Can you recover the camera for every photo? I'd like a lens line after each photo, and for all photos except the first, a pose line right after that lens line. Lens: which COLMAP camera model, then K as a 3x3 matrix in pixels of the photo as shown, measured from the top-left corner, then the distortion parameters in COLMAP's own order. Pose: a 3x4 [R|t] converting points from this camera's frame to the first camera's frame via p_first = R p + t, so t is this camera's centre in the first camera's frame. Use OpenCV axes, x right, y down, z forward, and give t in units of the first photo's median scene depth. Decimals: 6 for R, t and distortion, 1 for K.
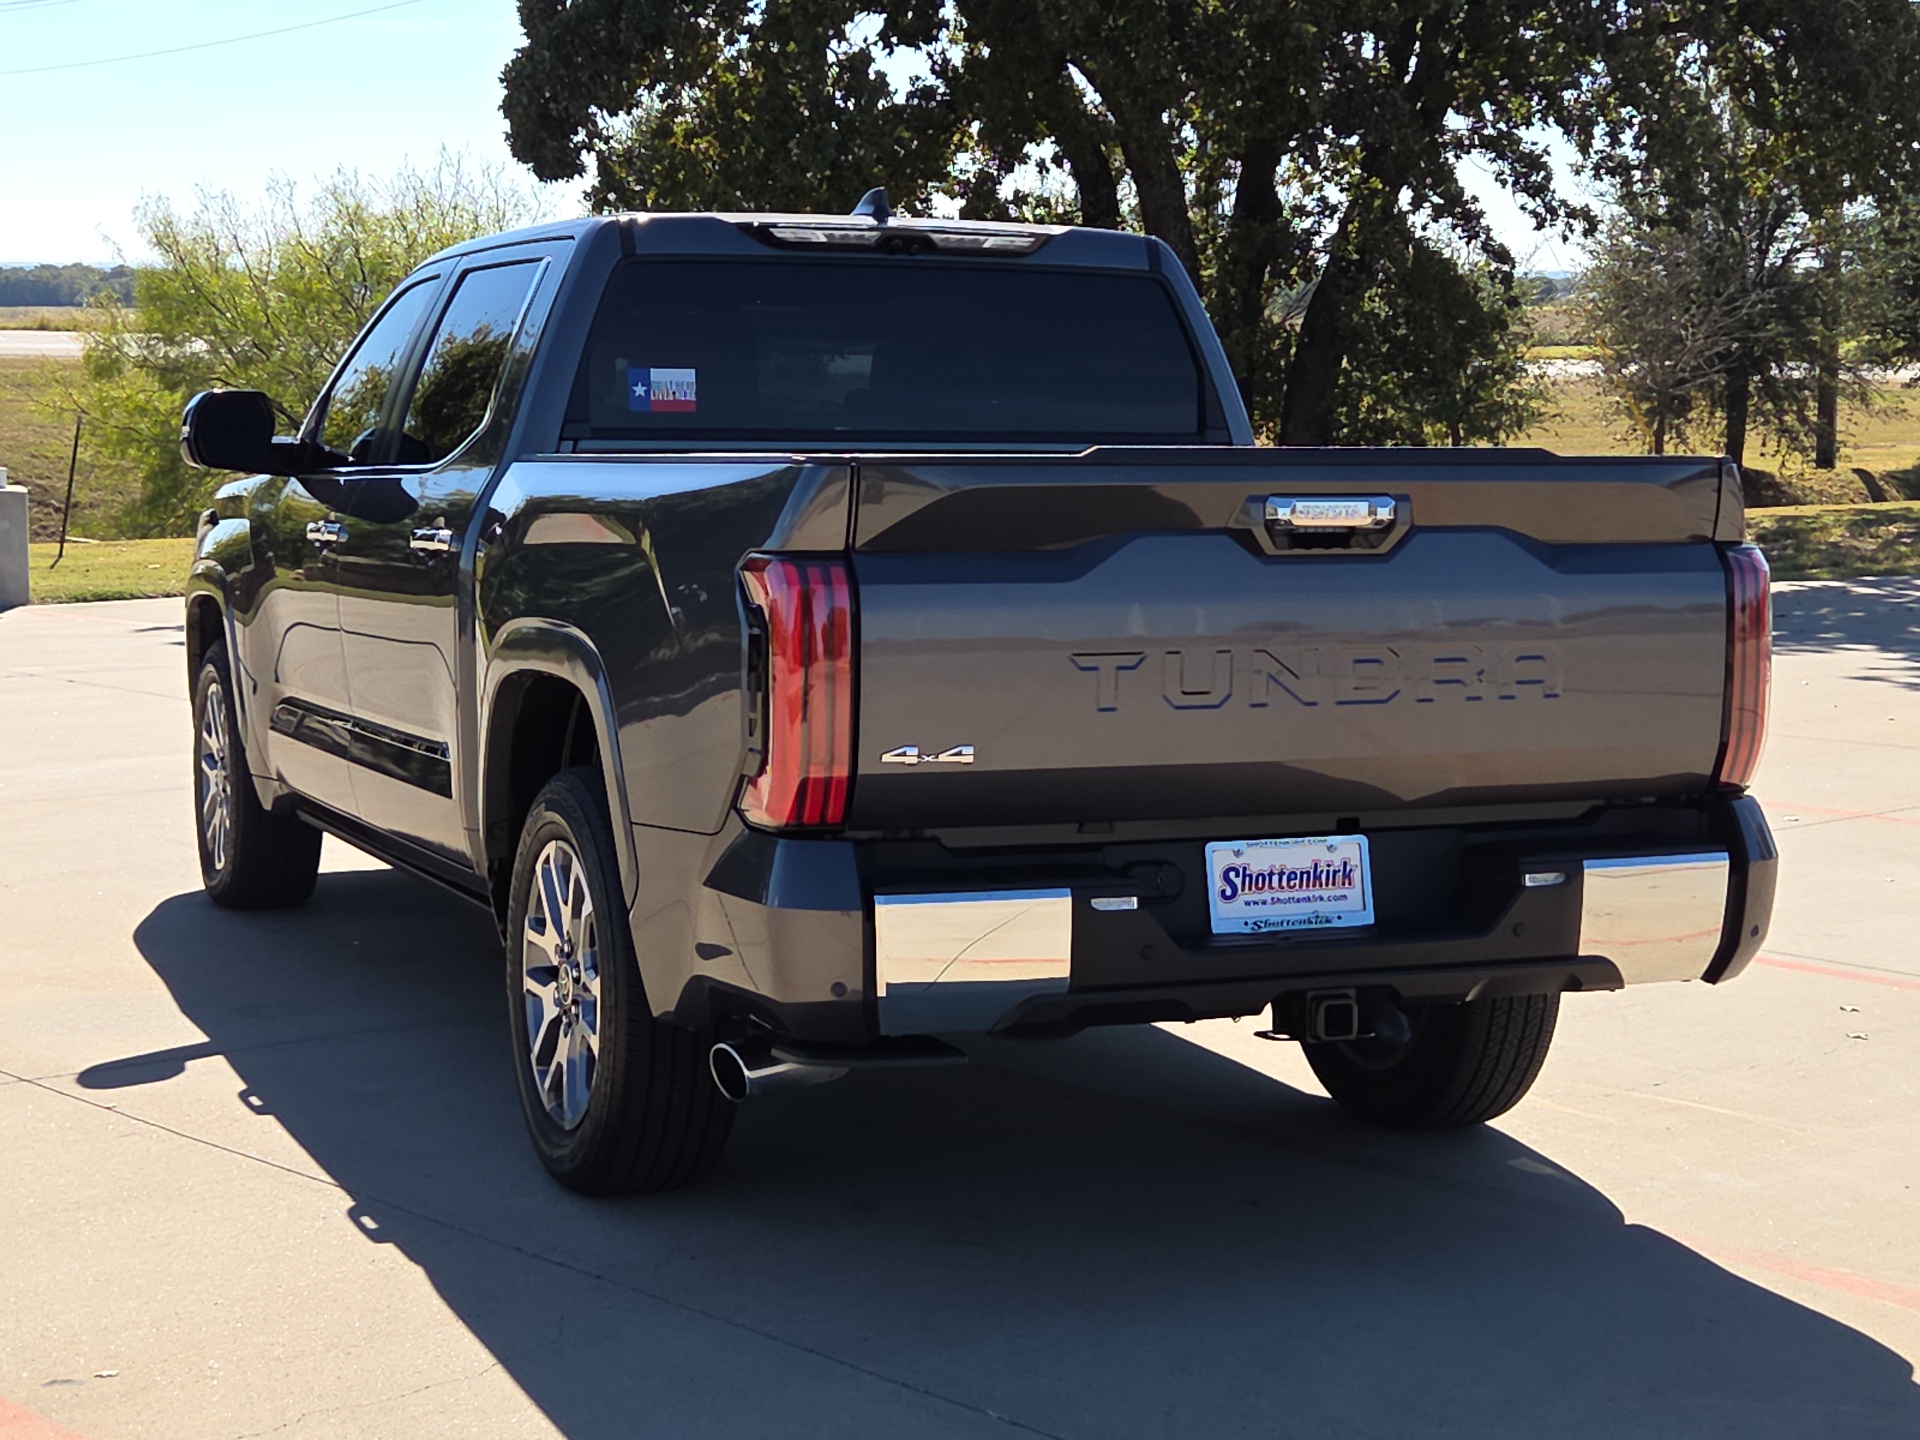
lens RADIAL K [[3203.1, 0, 954.1], [0, 3203.1, 722.4], [0, 0, 1]] dist [0.000757, 0.000000]
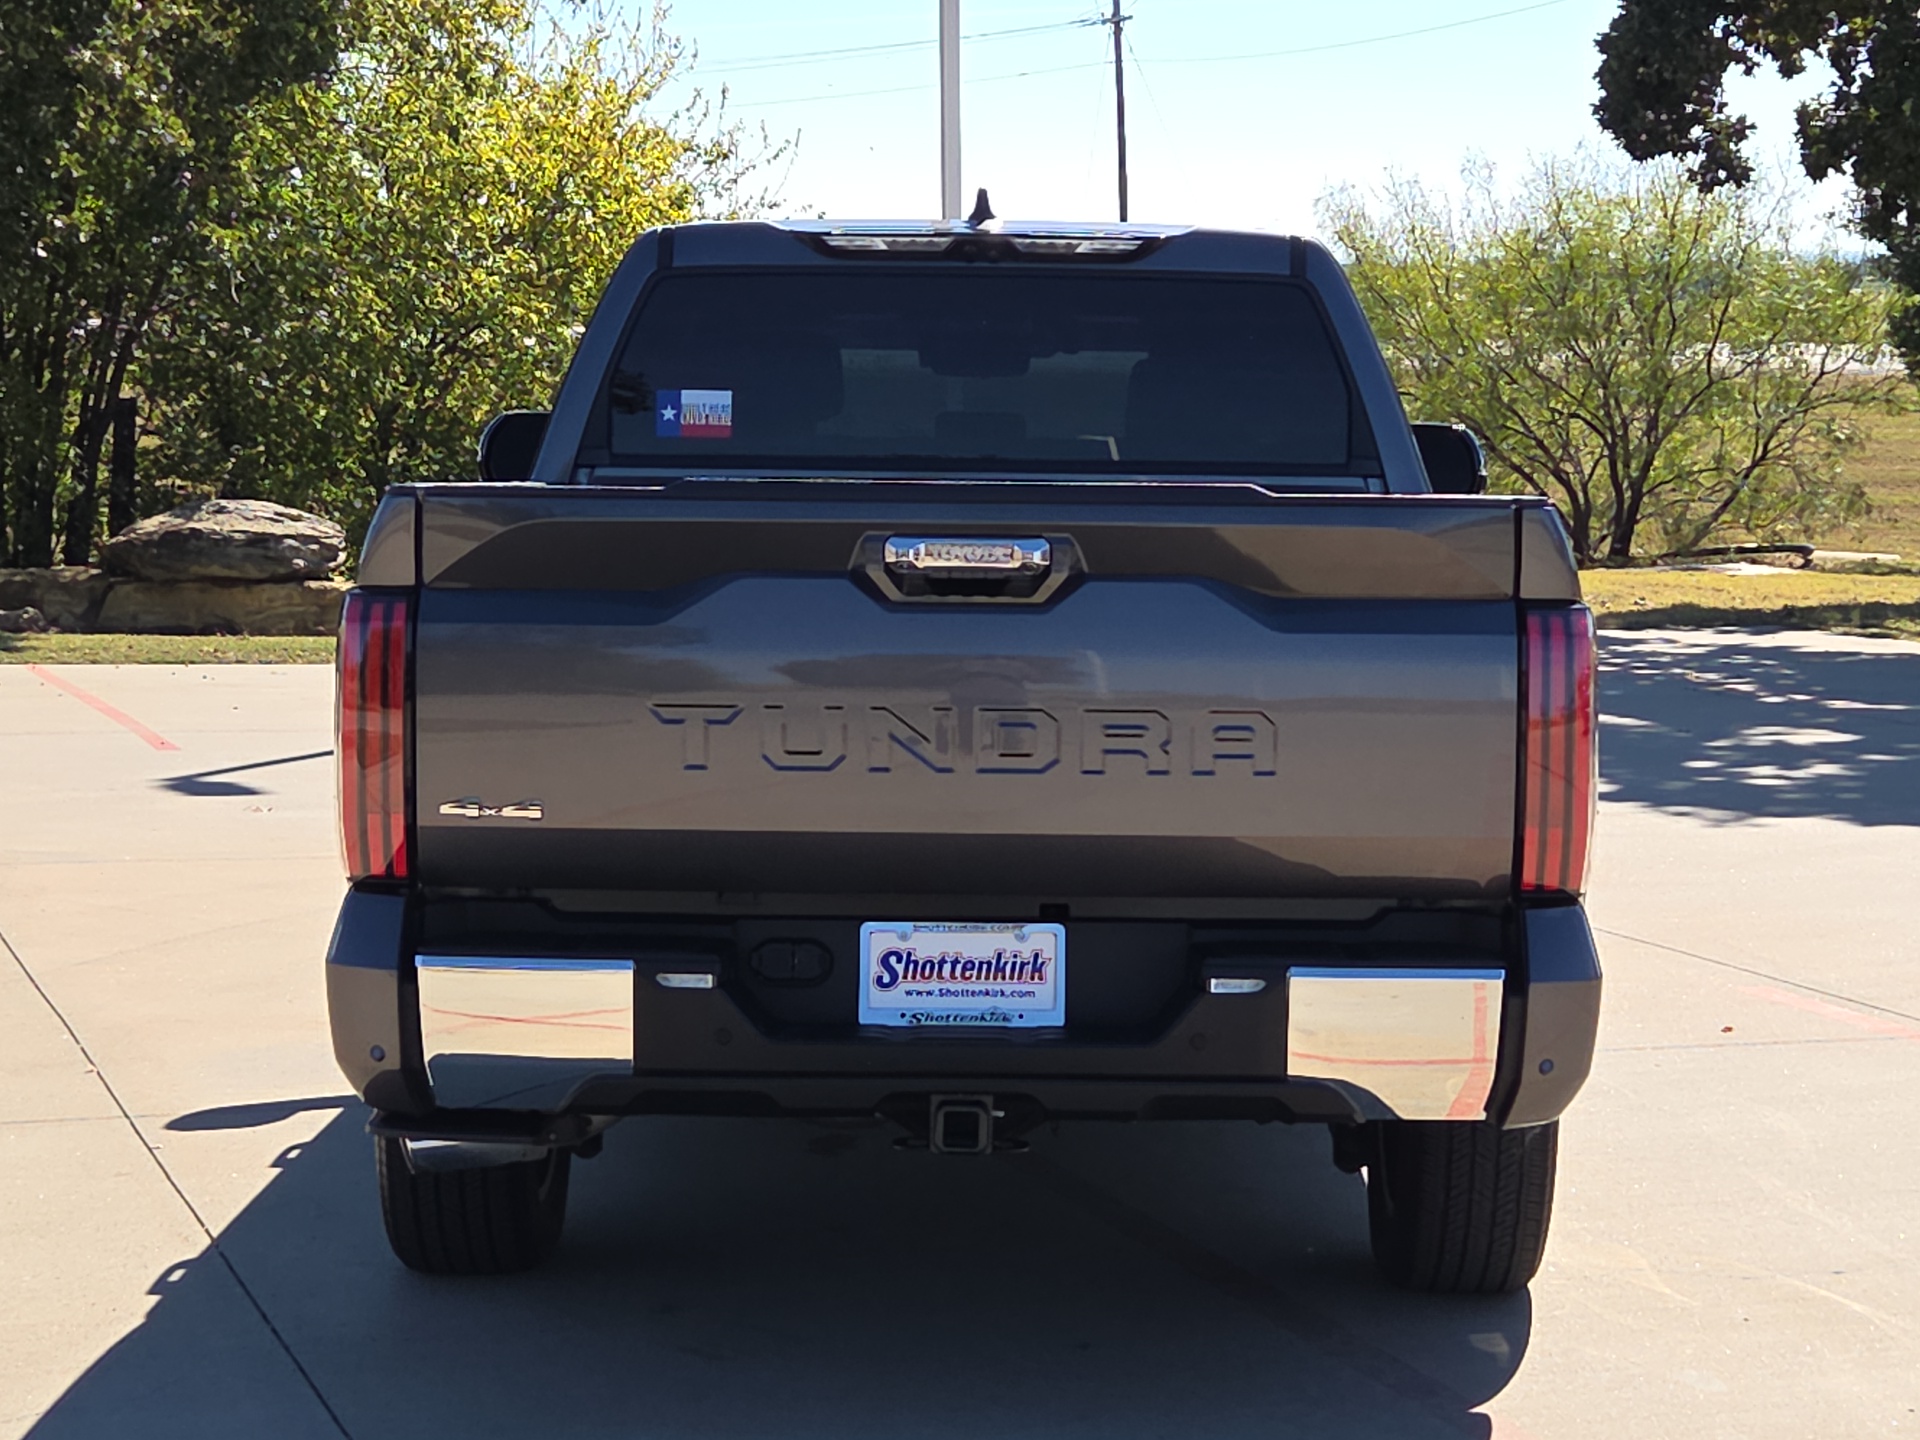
lens RADIAL K [[3765.2, 0, 967.8], [0, 3765.2, 723.6], [0, 0, 1]] dist [0.142556, 0.000000]
pose [[0.922818, 0.032776, -0.383840, 0.501130], [-0.040016, 0.999140, -0.010889, -0.007411], [0.383152, 0.025408, 0.923336, 0.038167]]
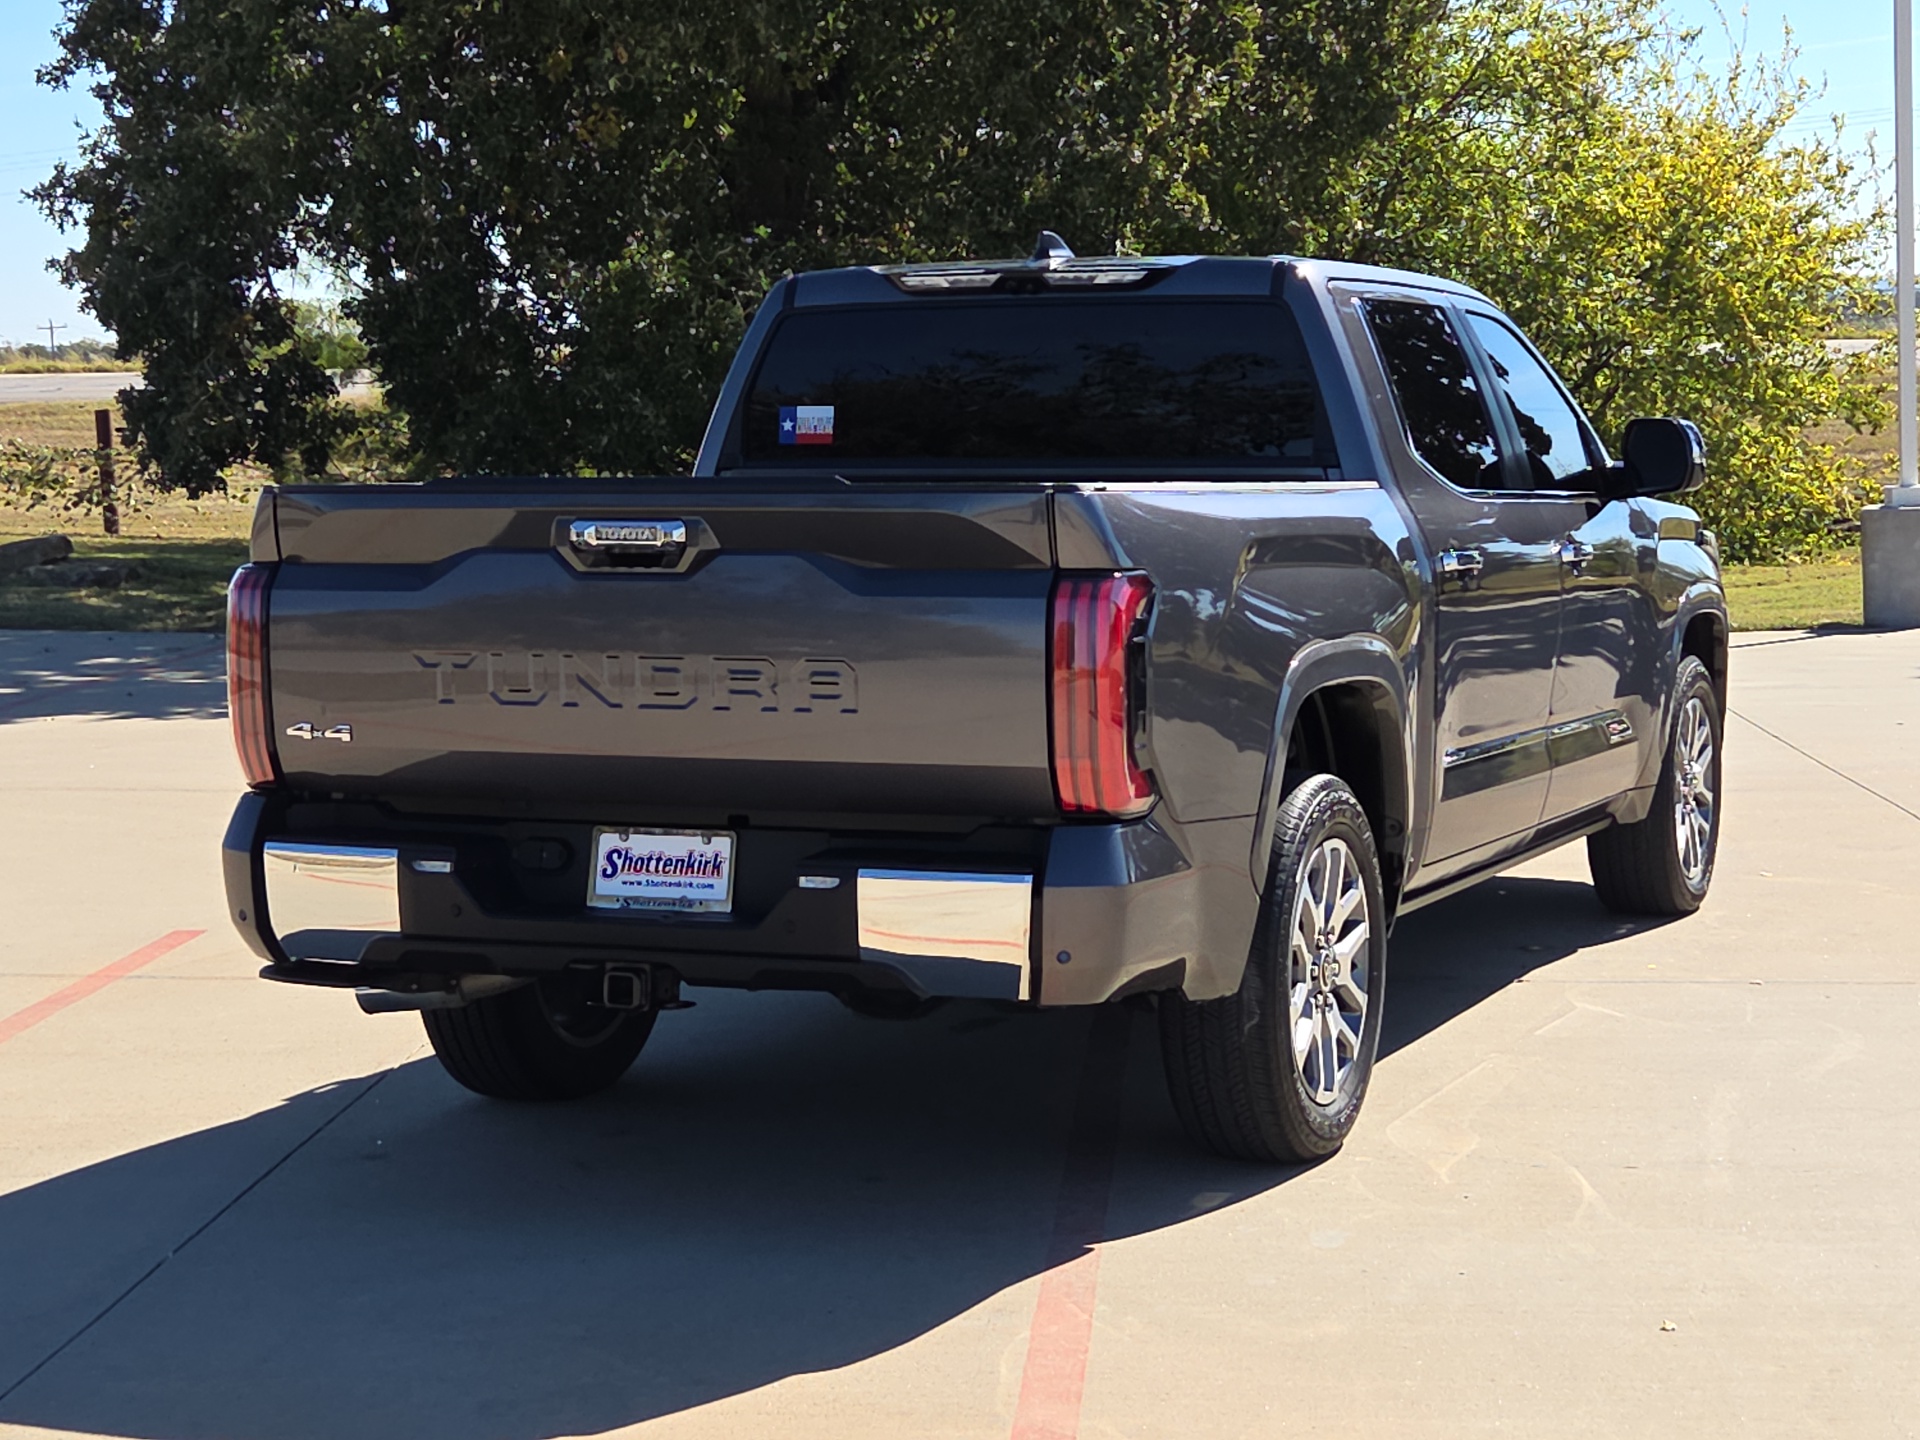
lens RADIAL K [[3290.8, 0, 960.9], [0, 3290.8, 711.4], [0, 0, 1]] dist [0.122564, 0.000000]
pose [[0.712911, 0.043772, -0.699888, 0.972677], [-0.050180, 0.998676, 0.011345, -0.022214], [0.699457, 0.027033, 0.714163, 0.253259]]
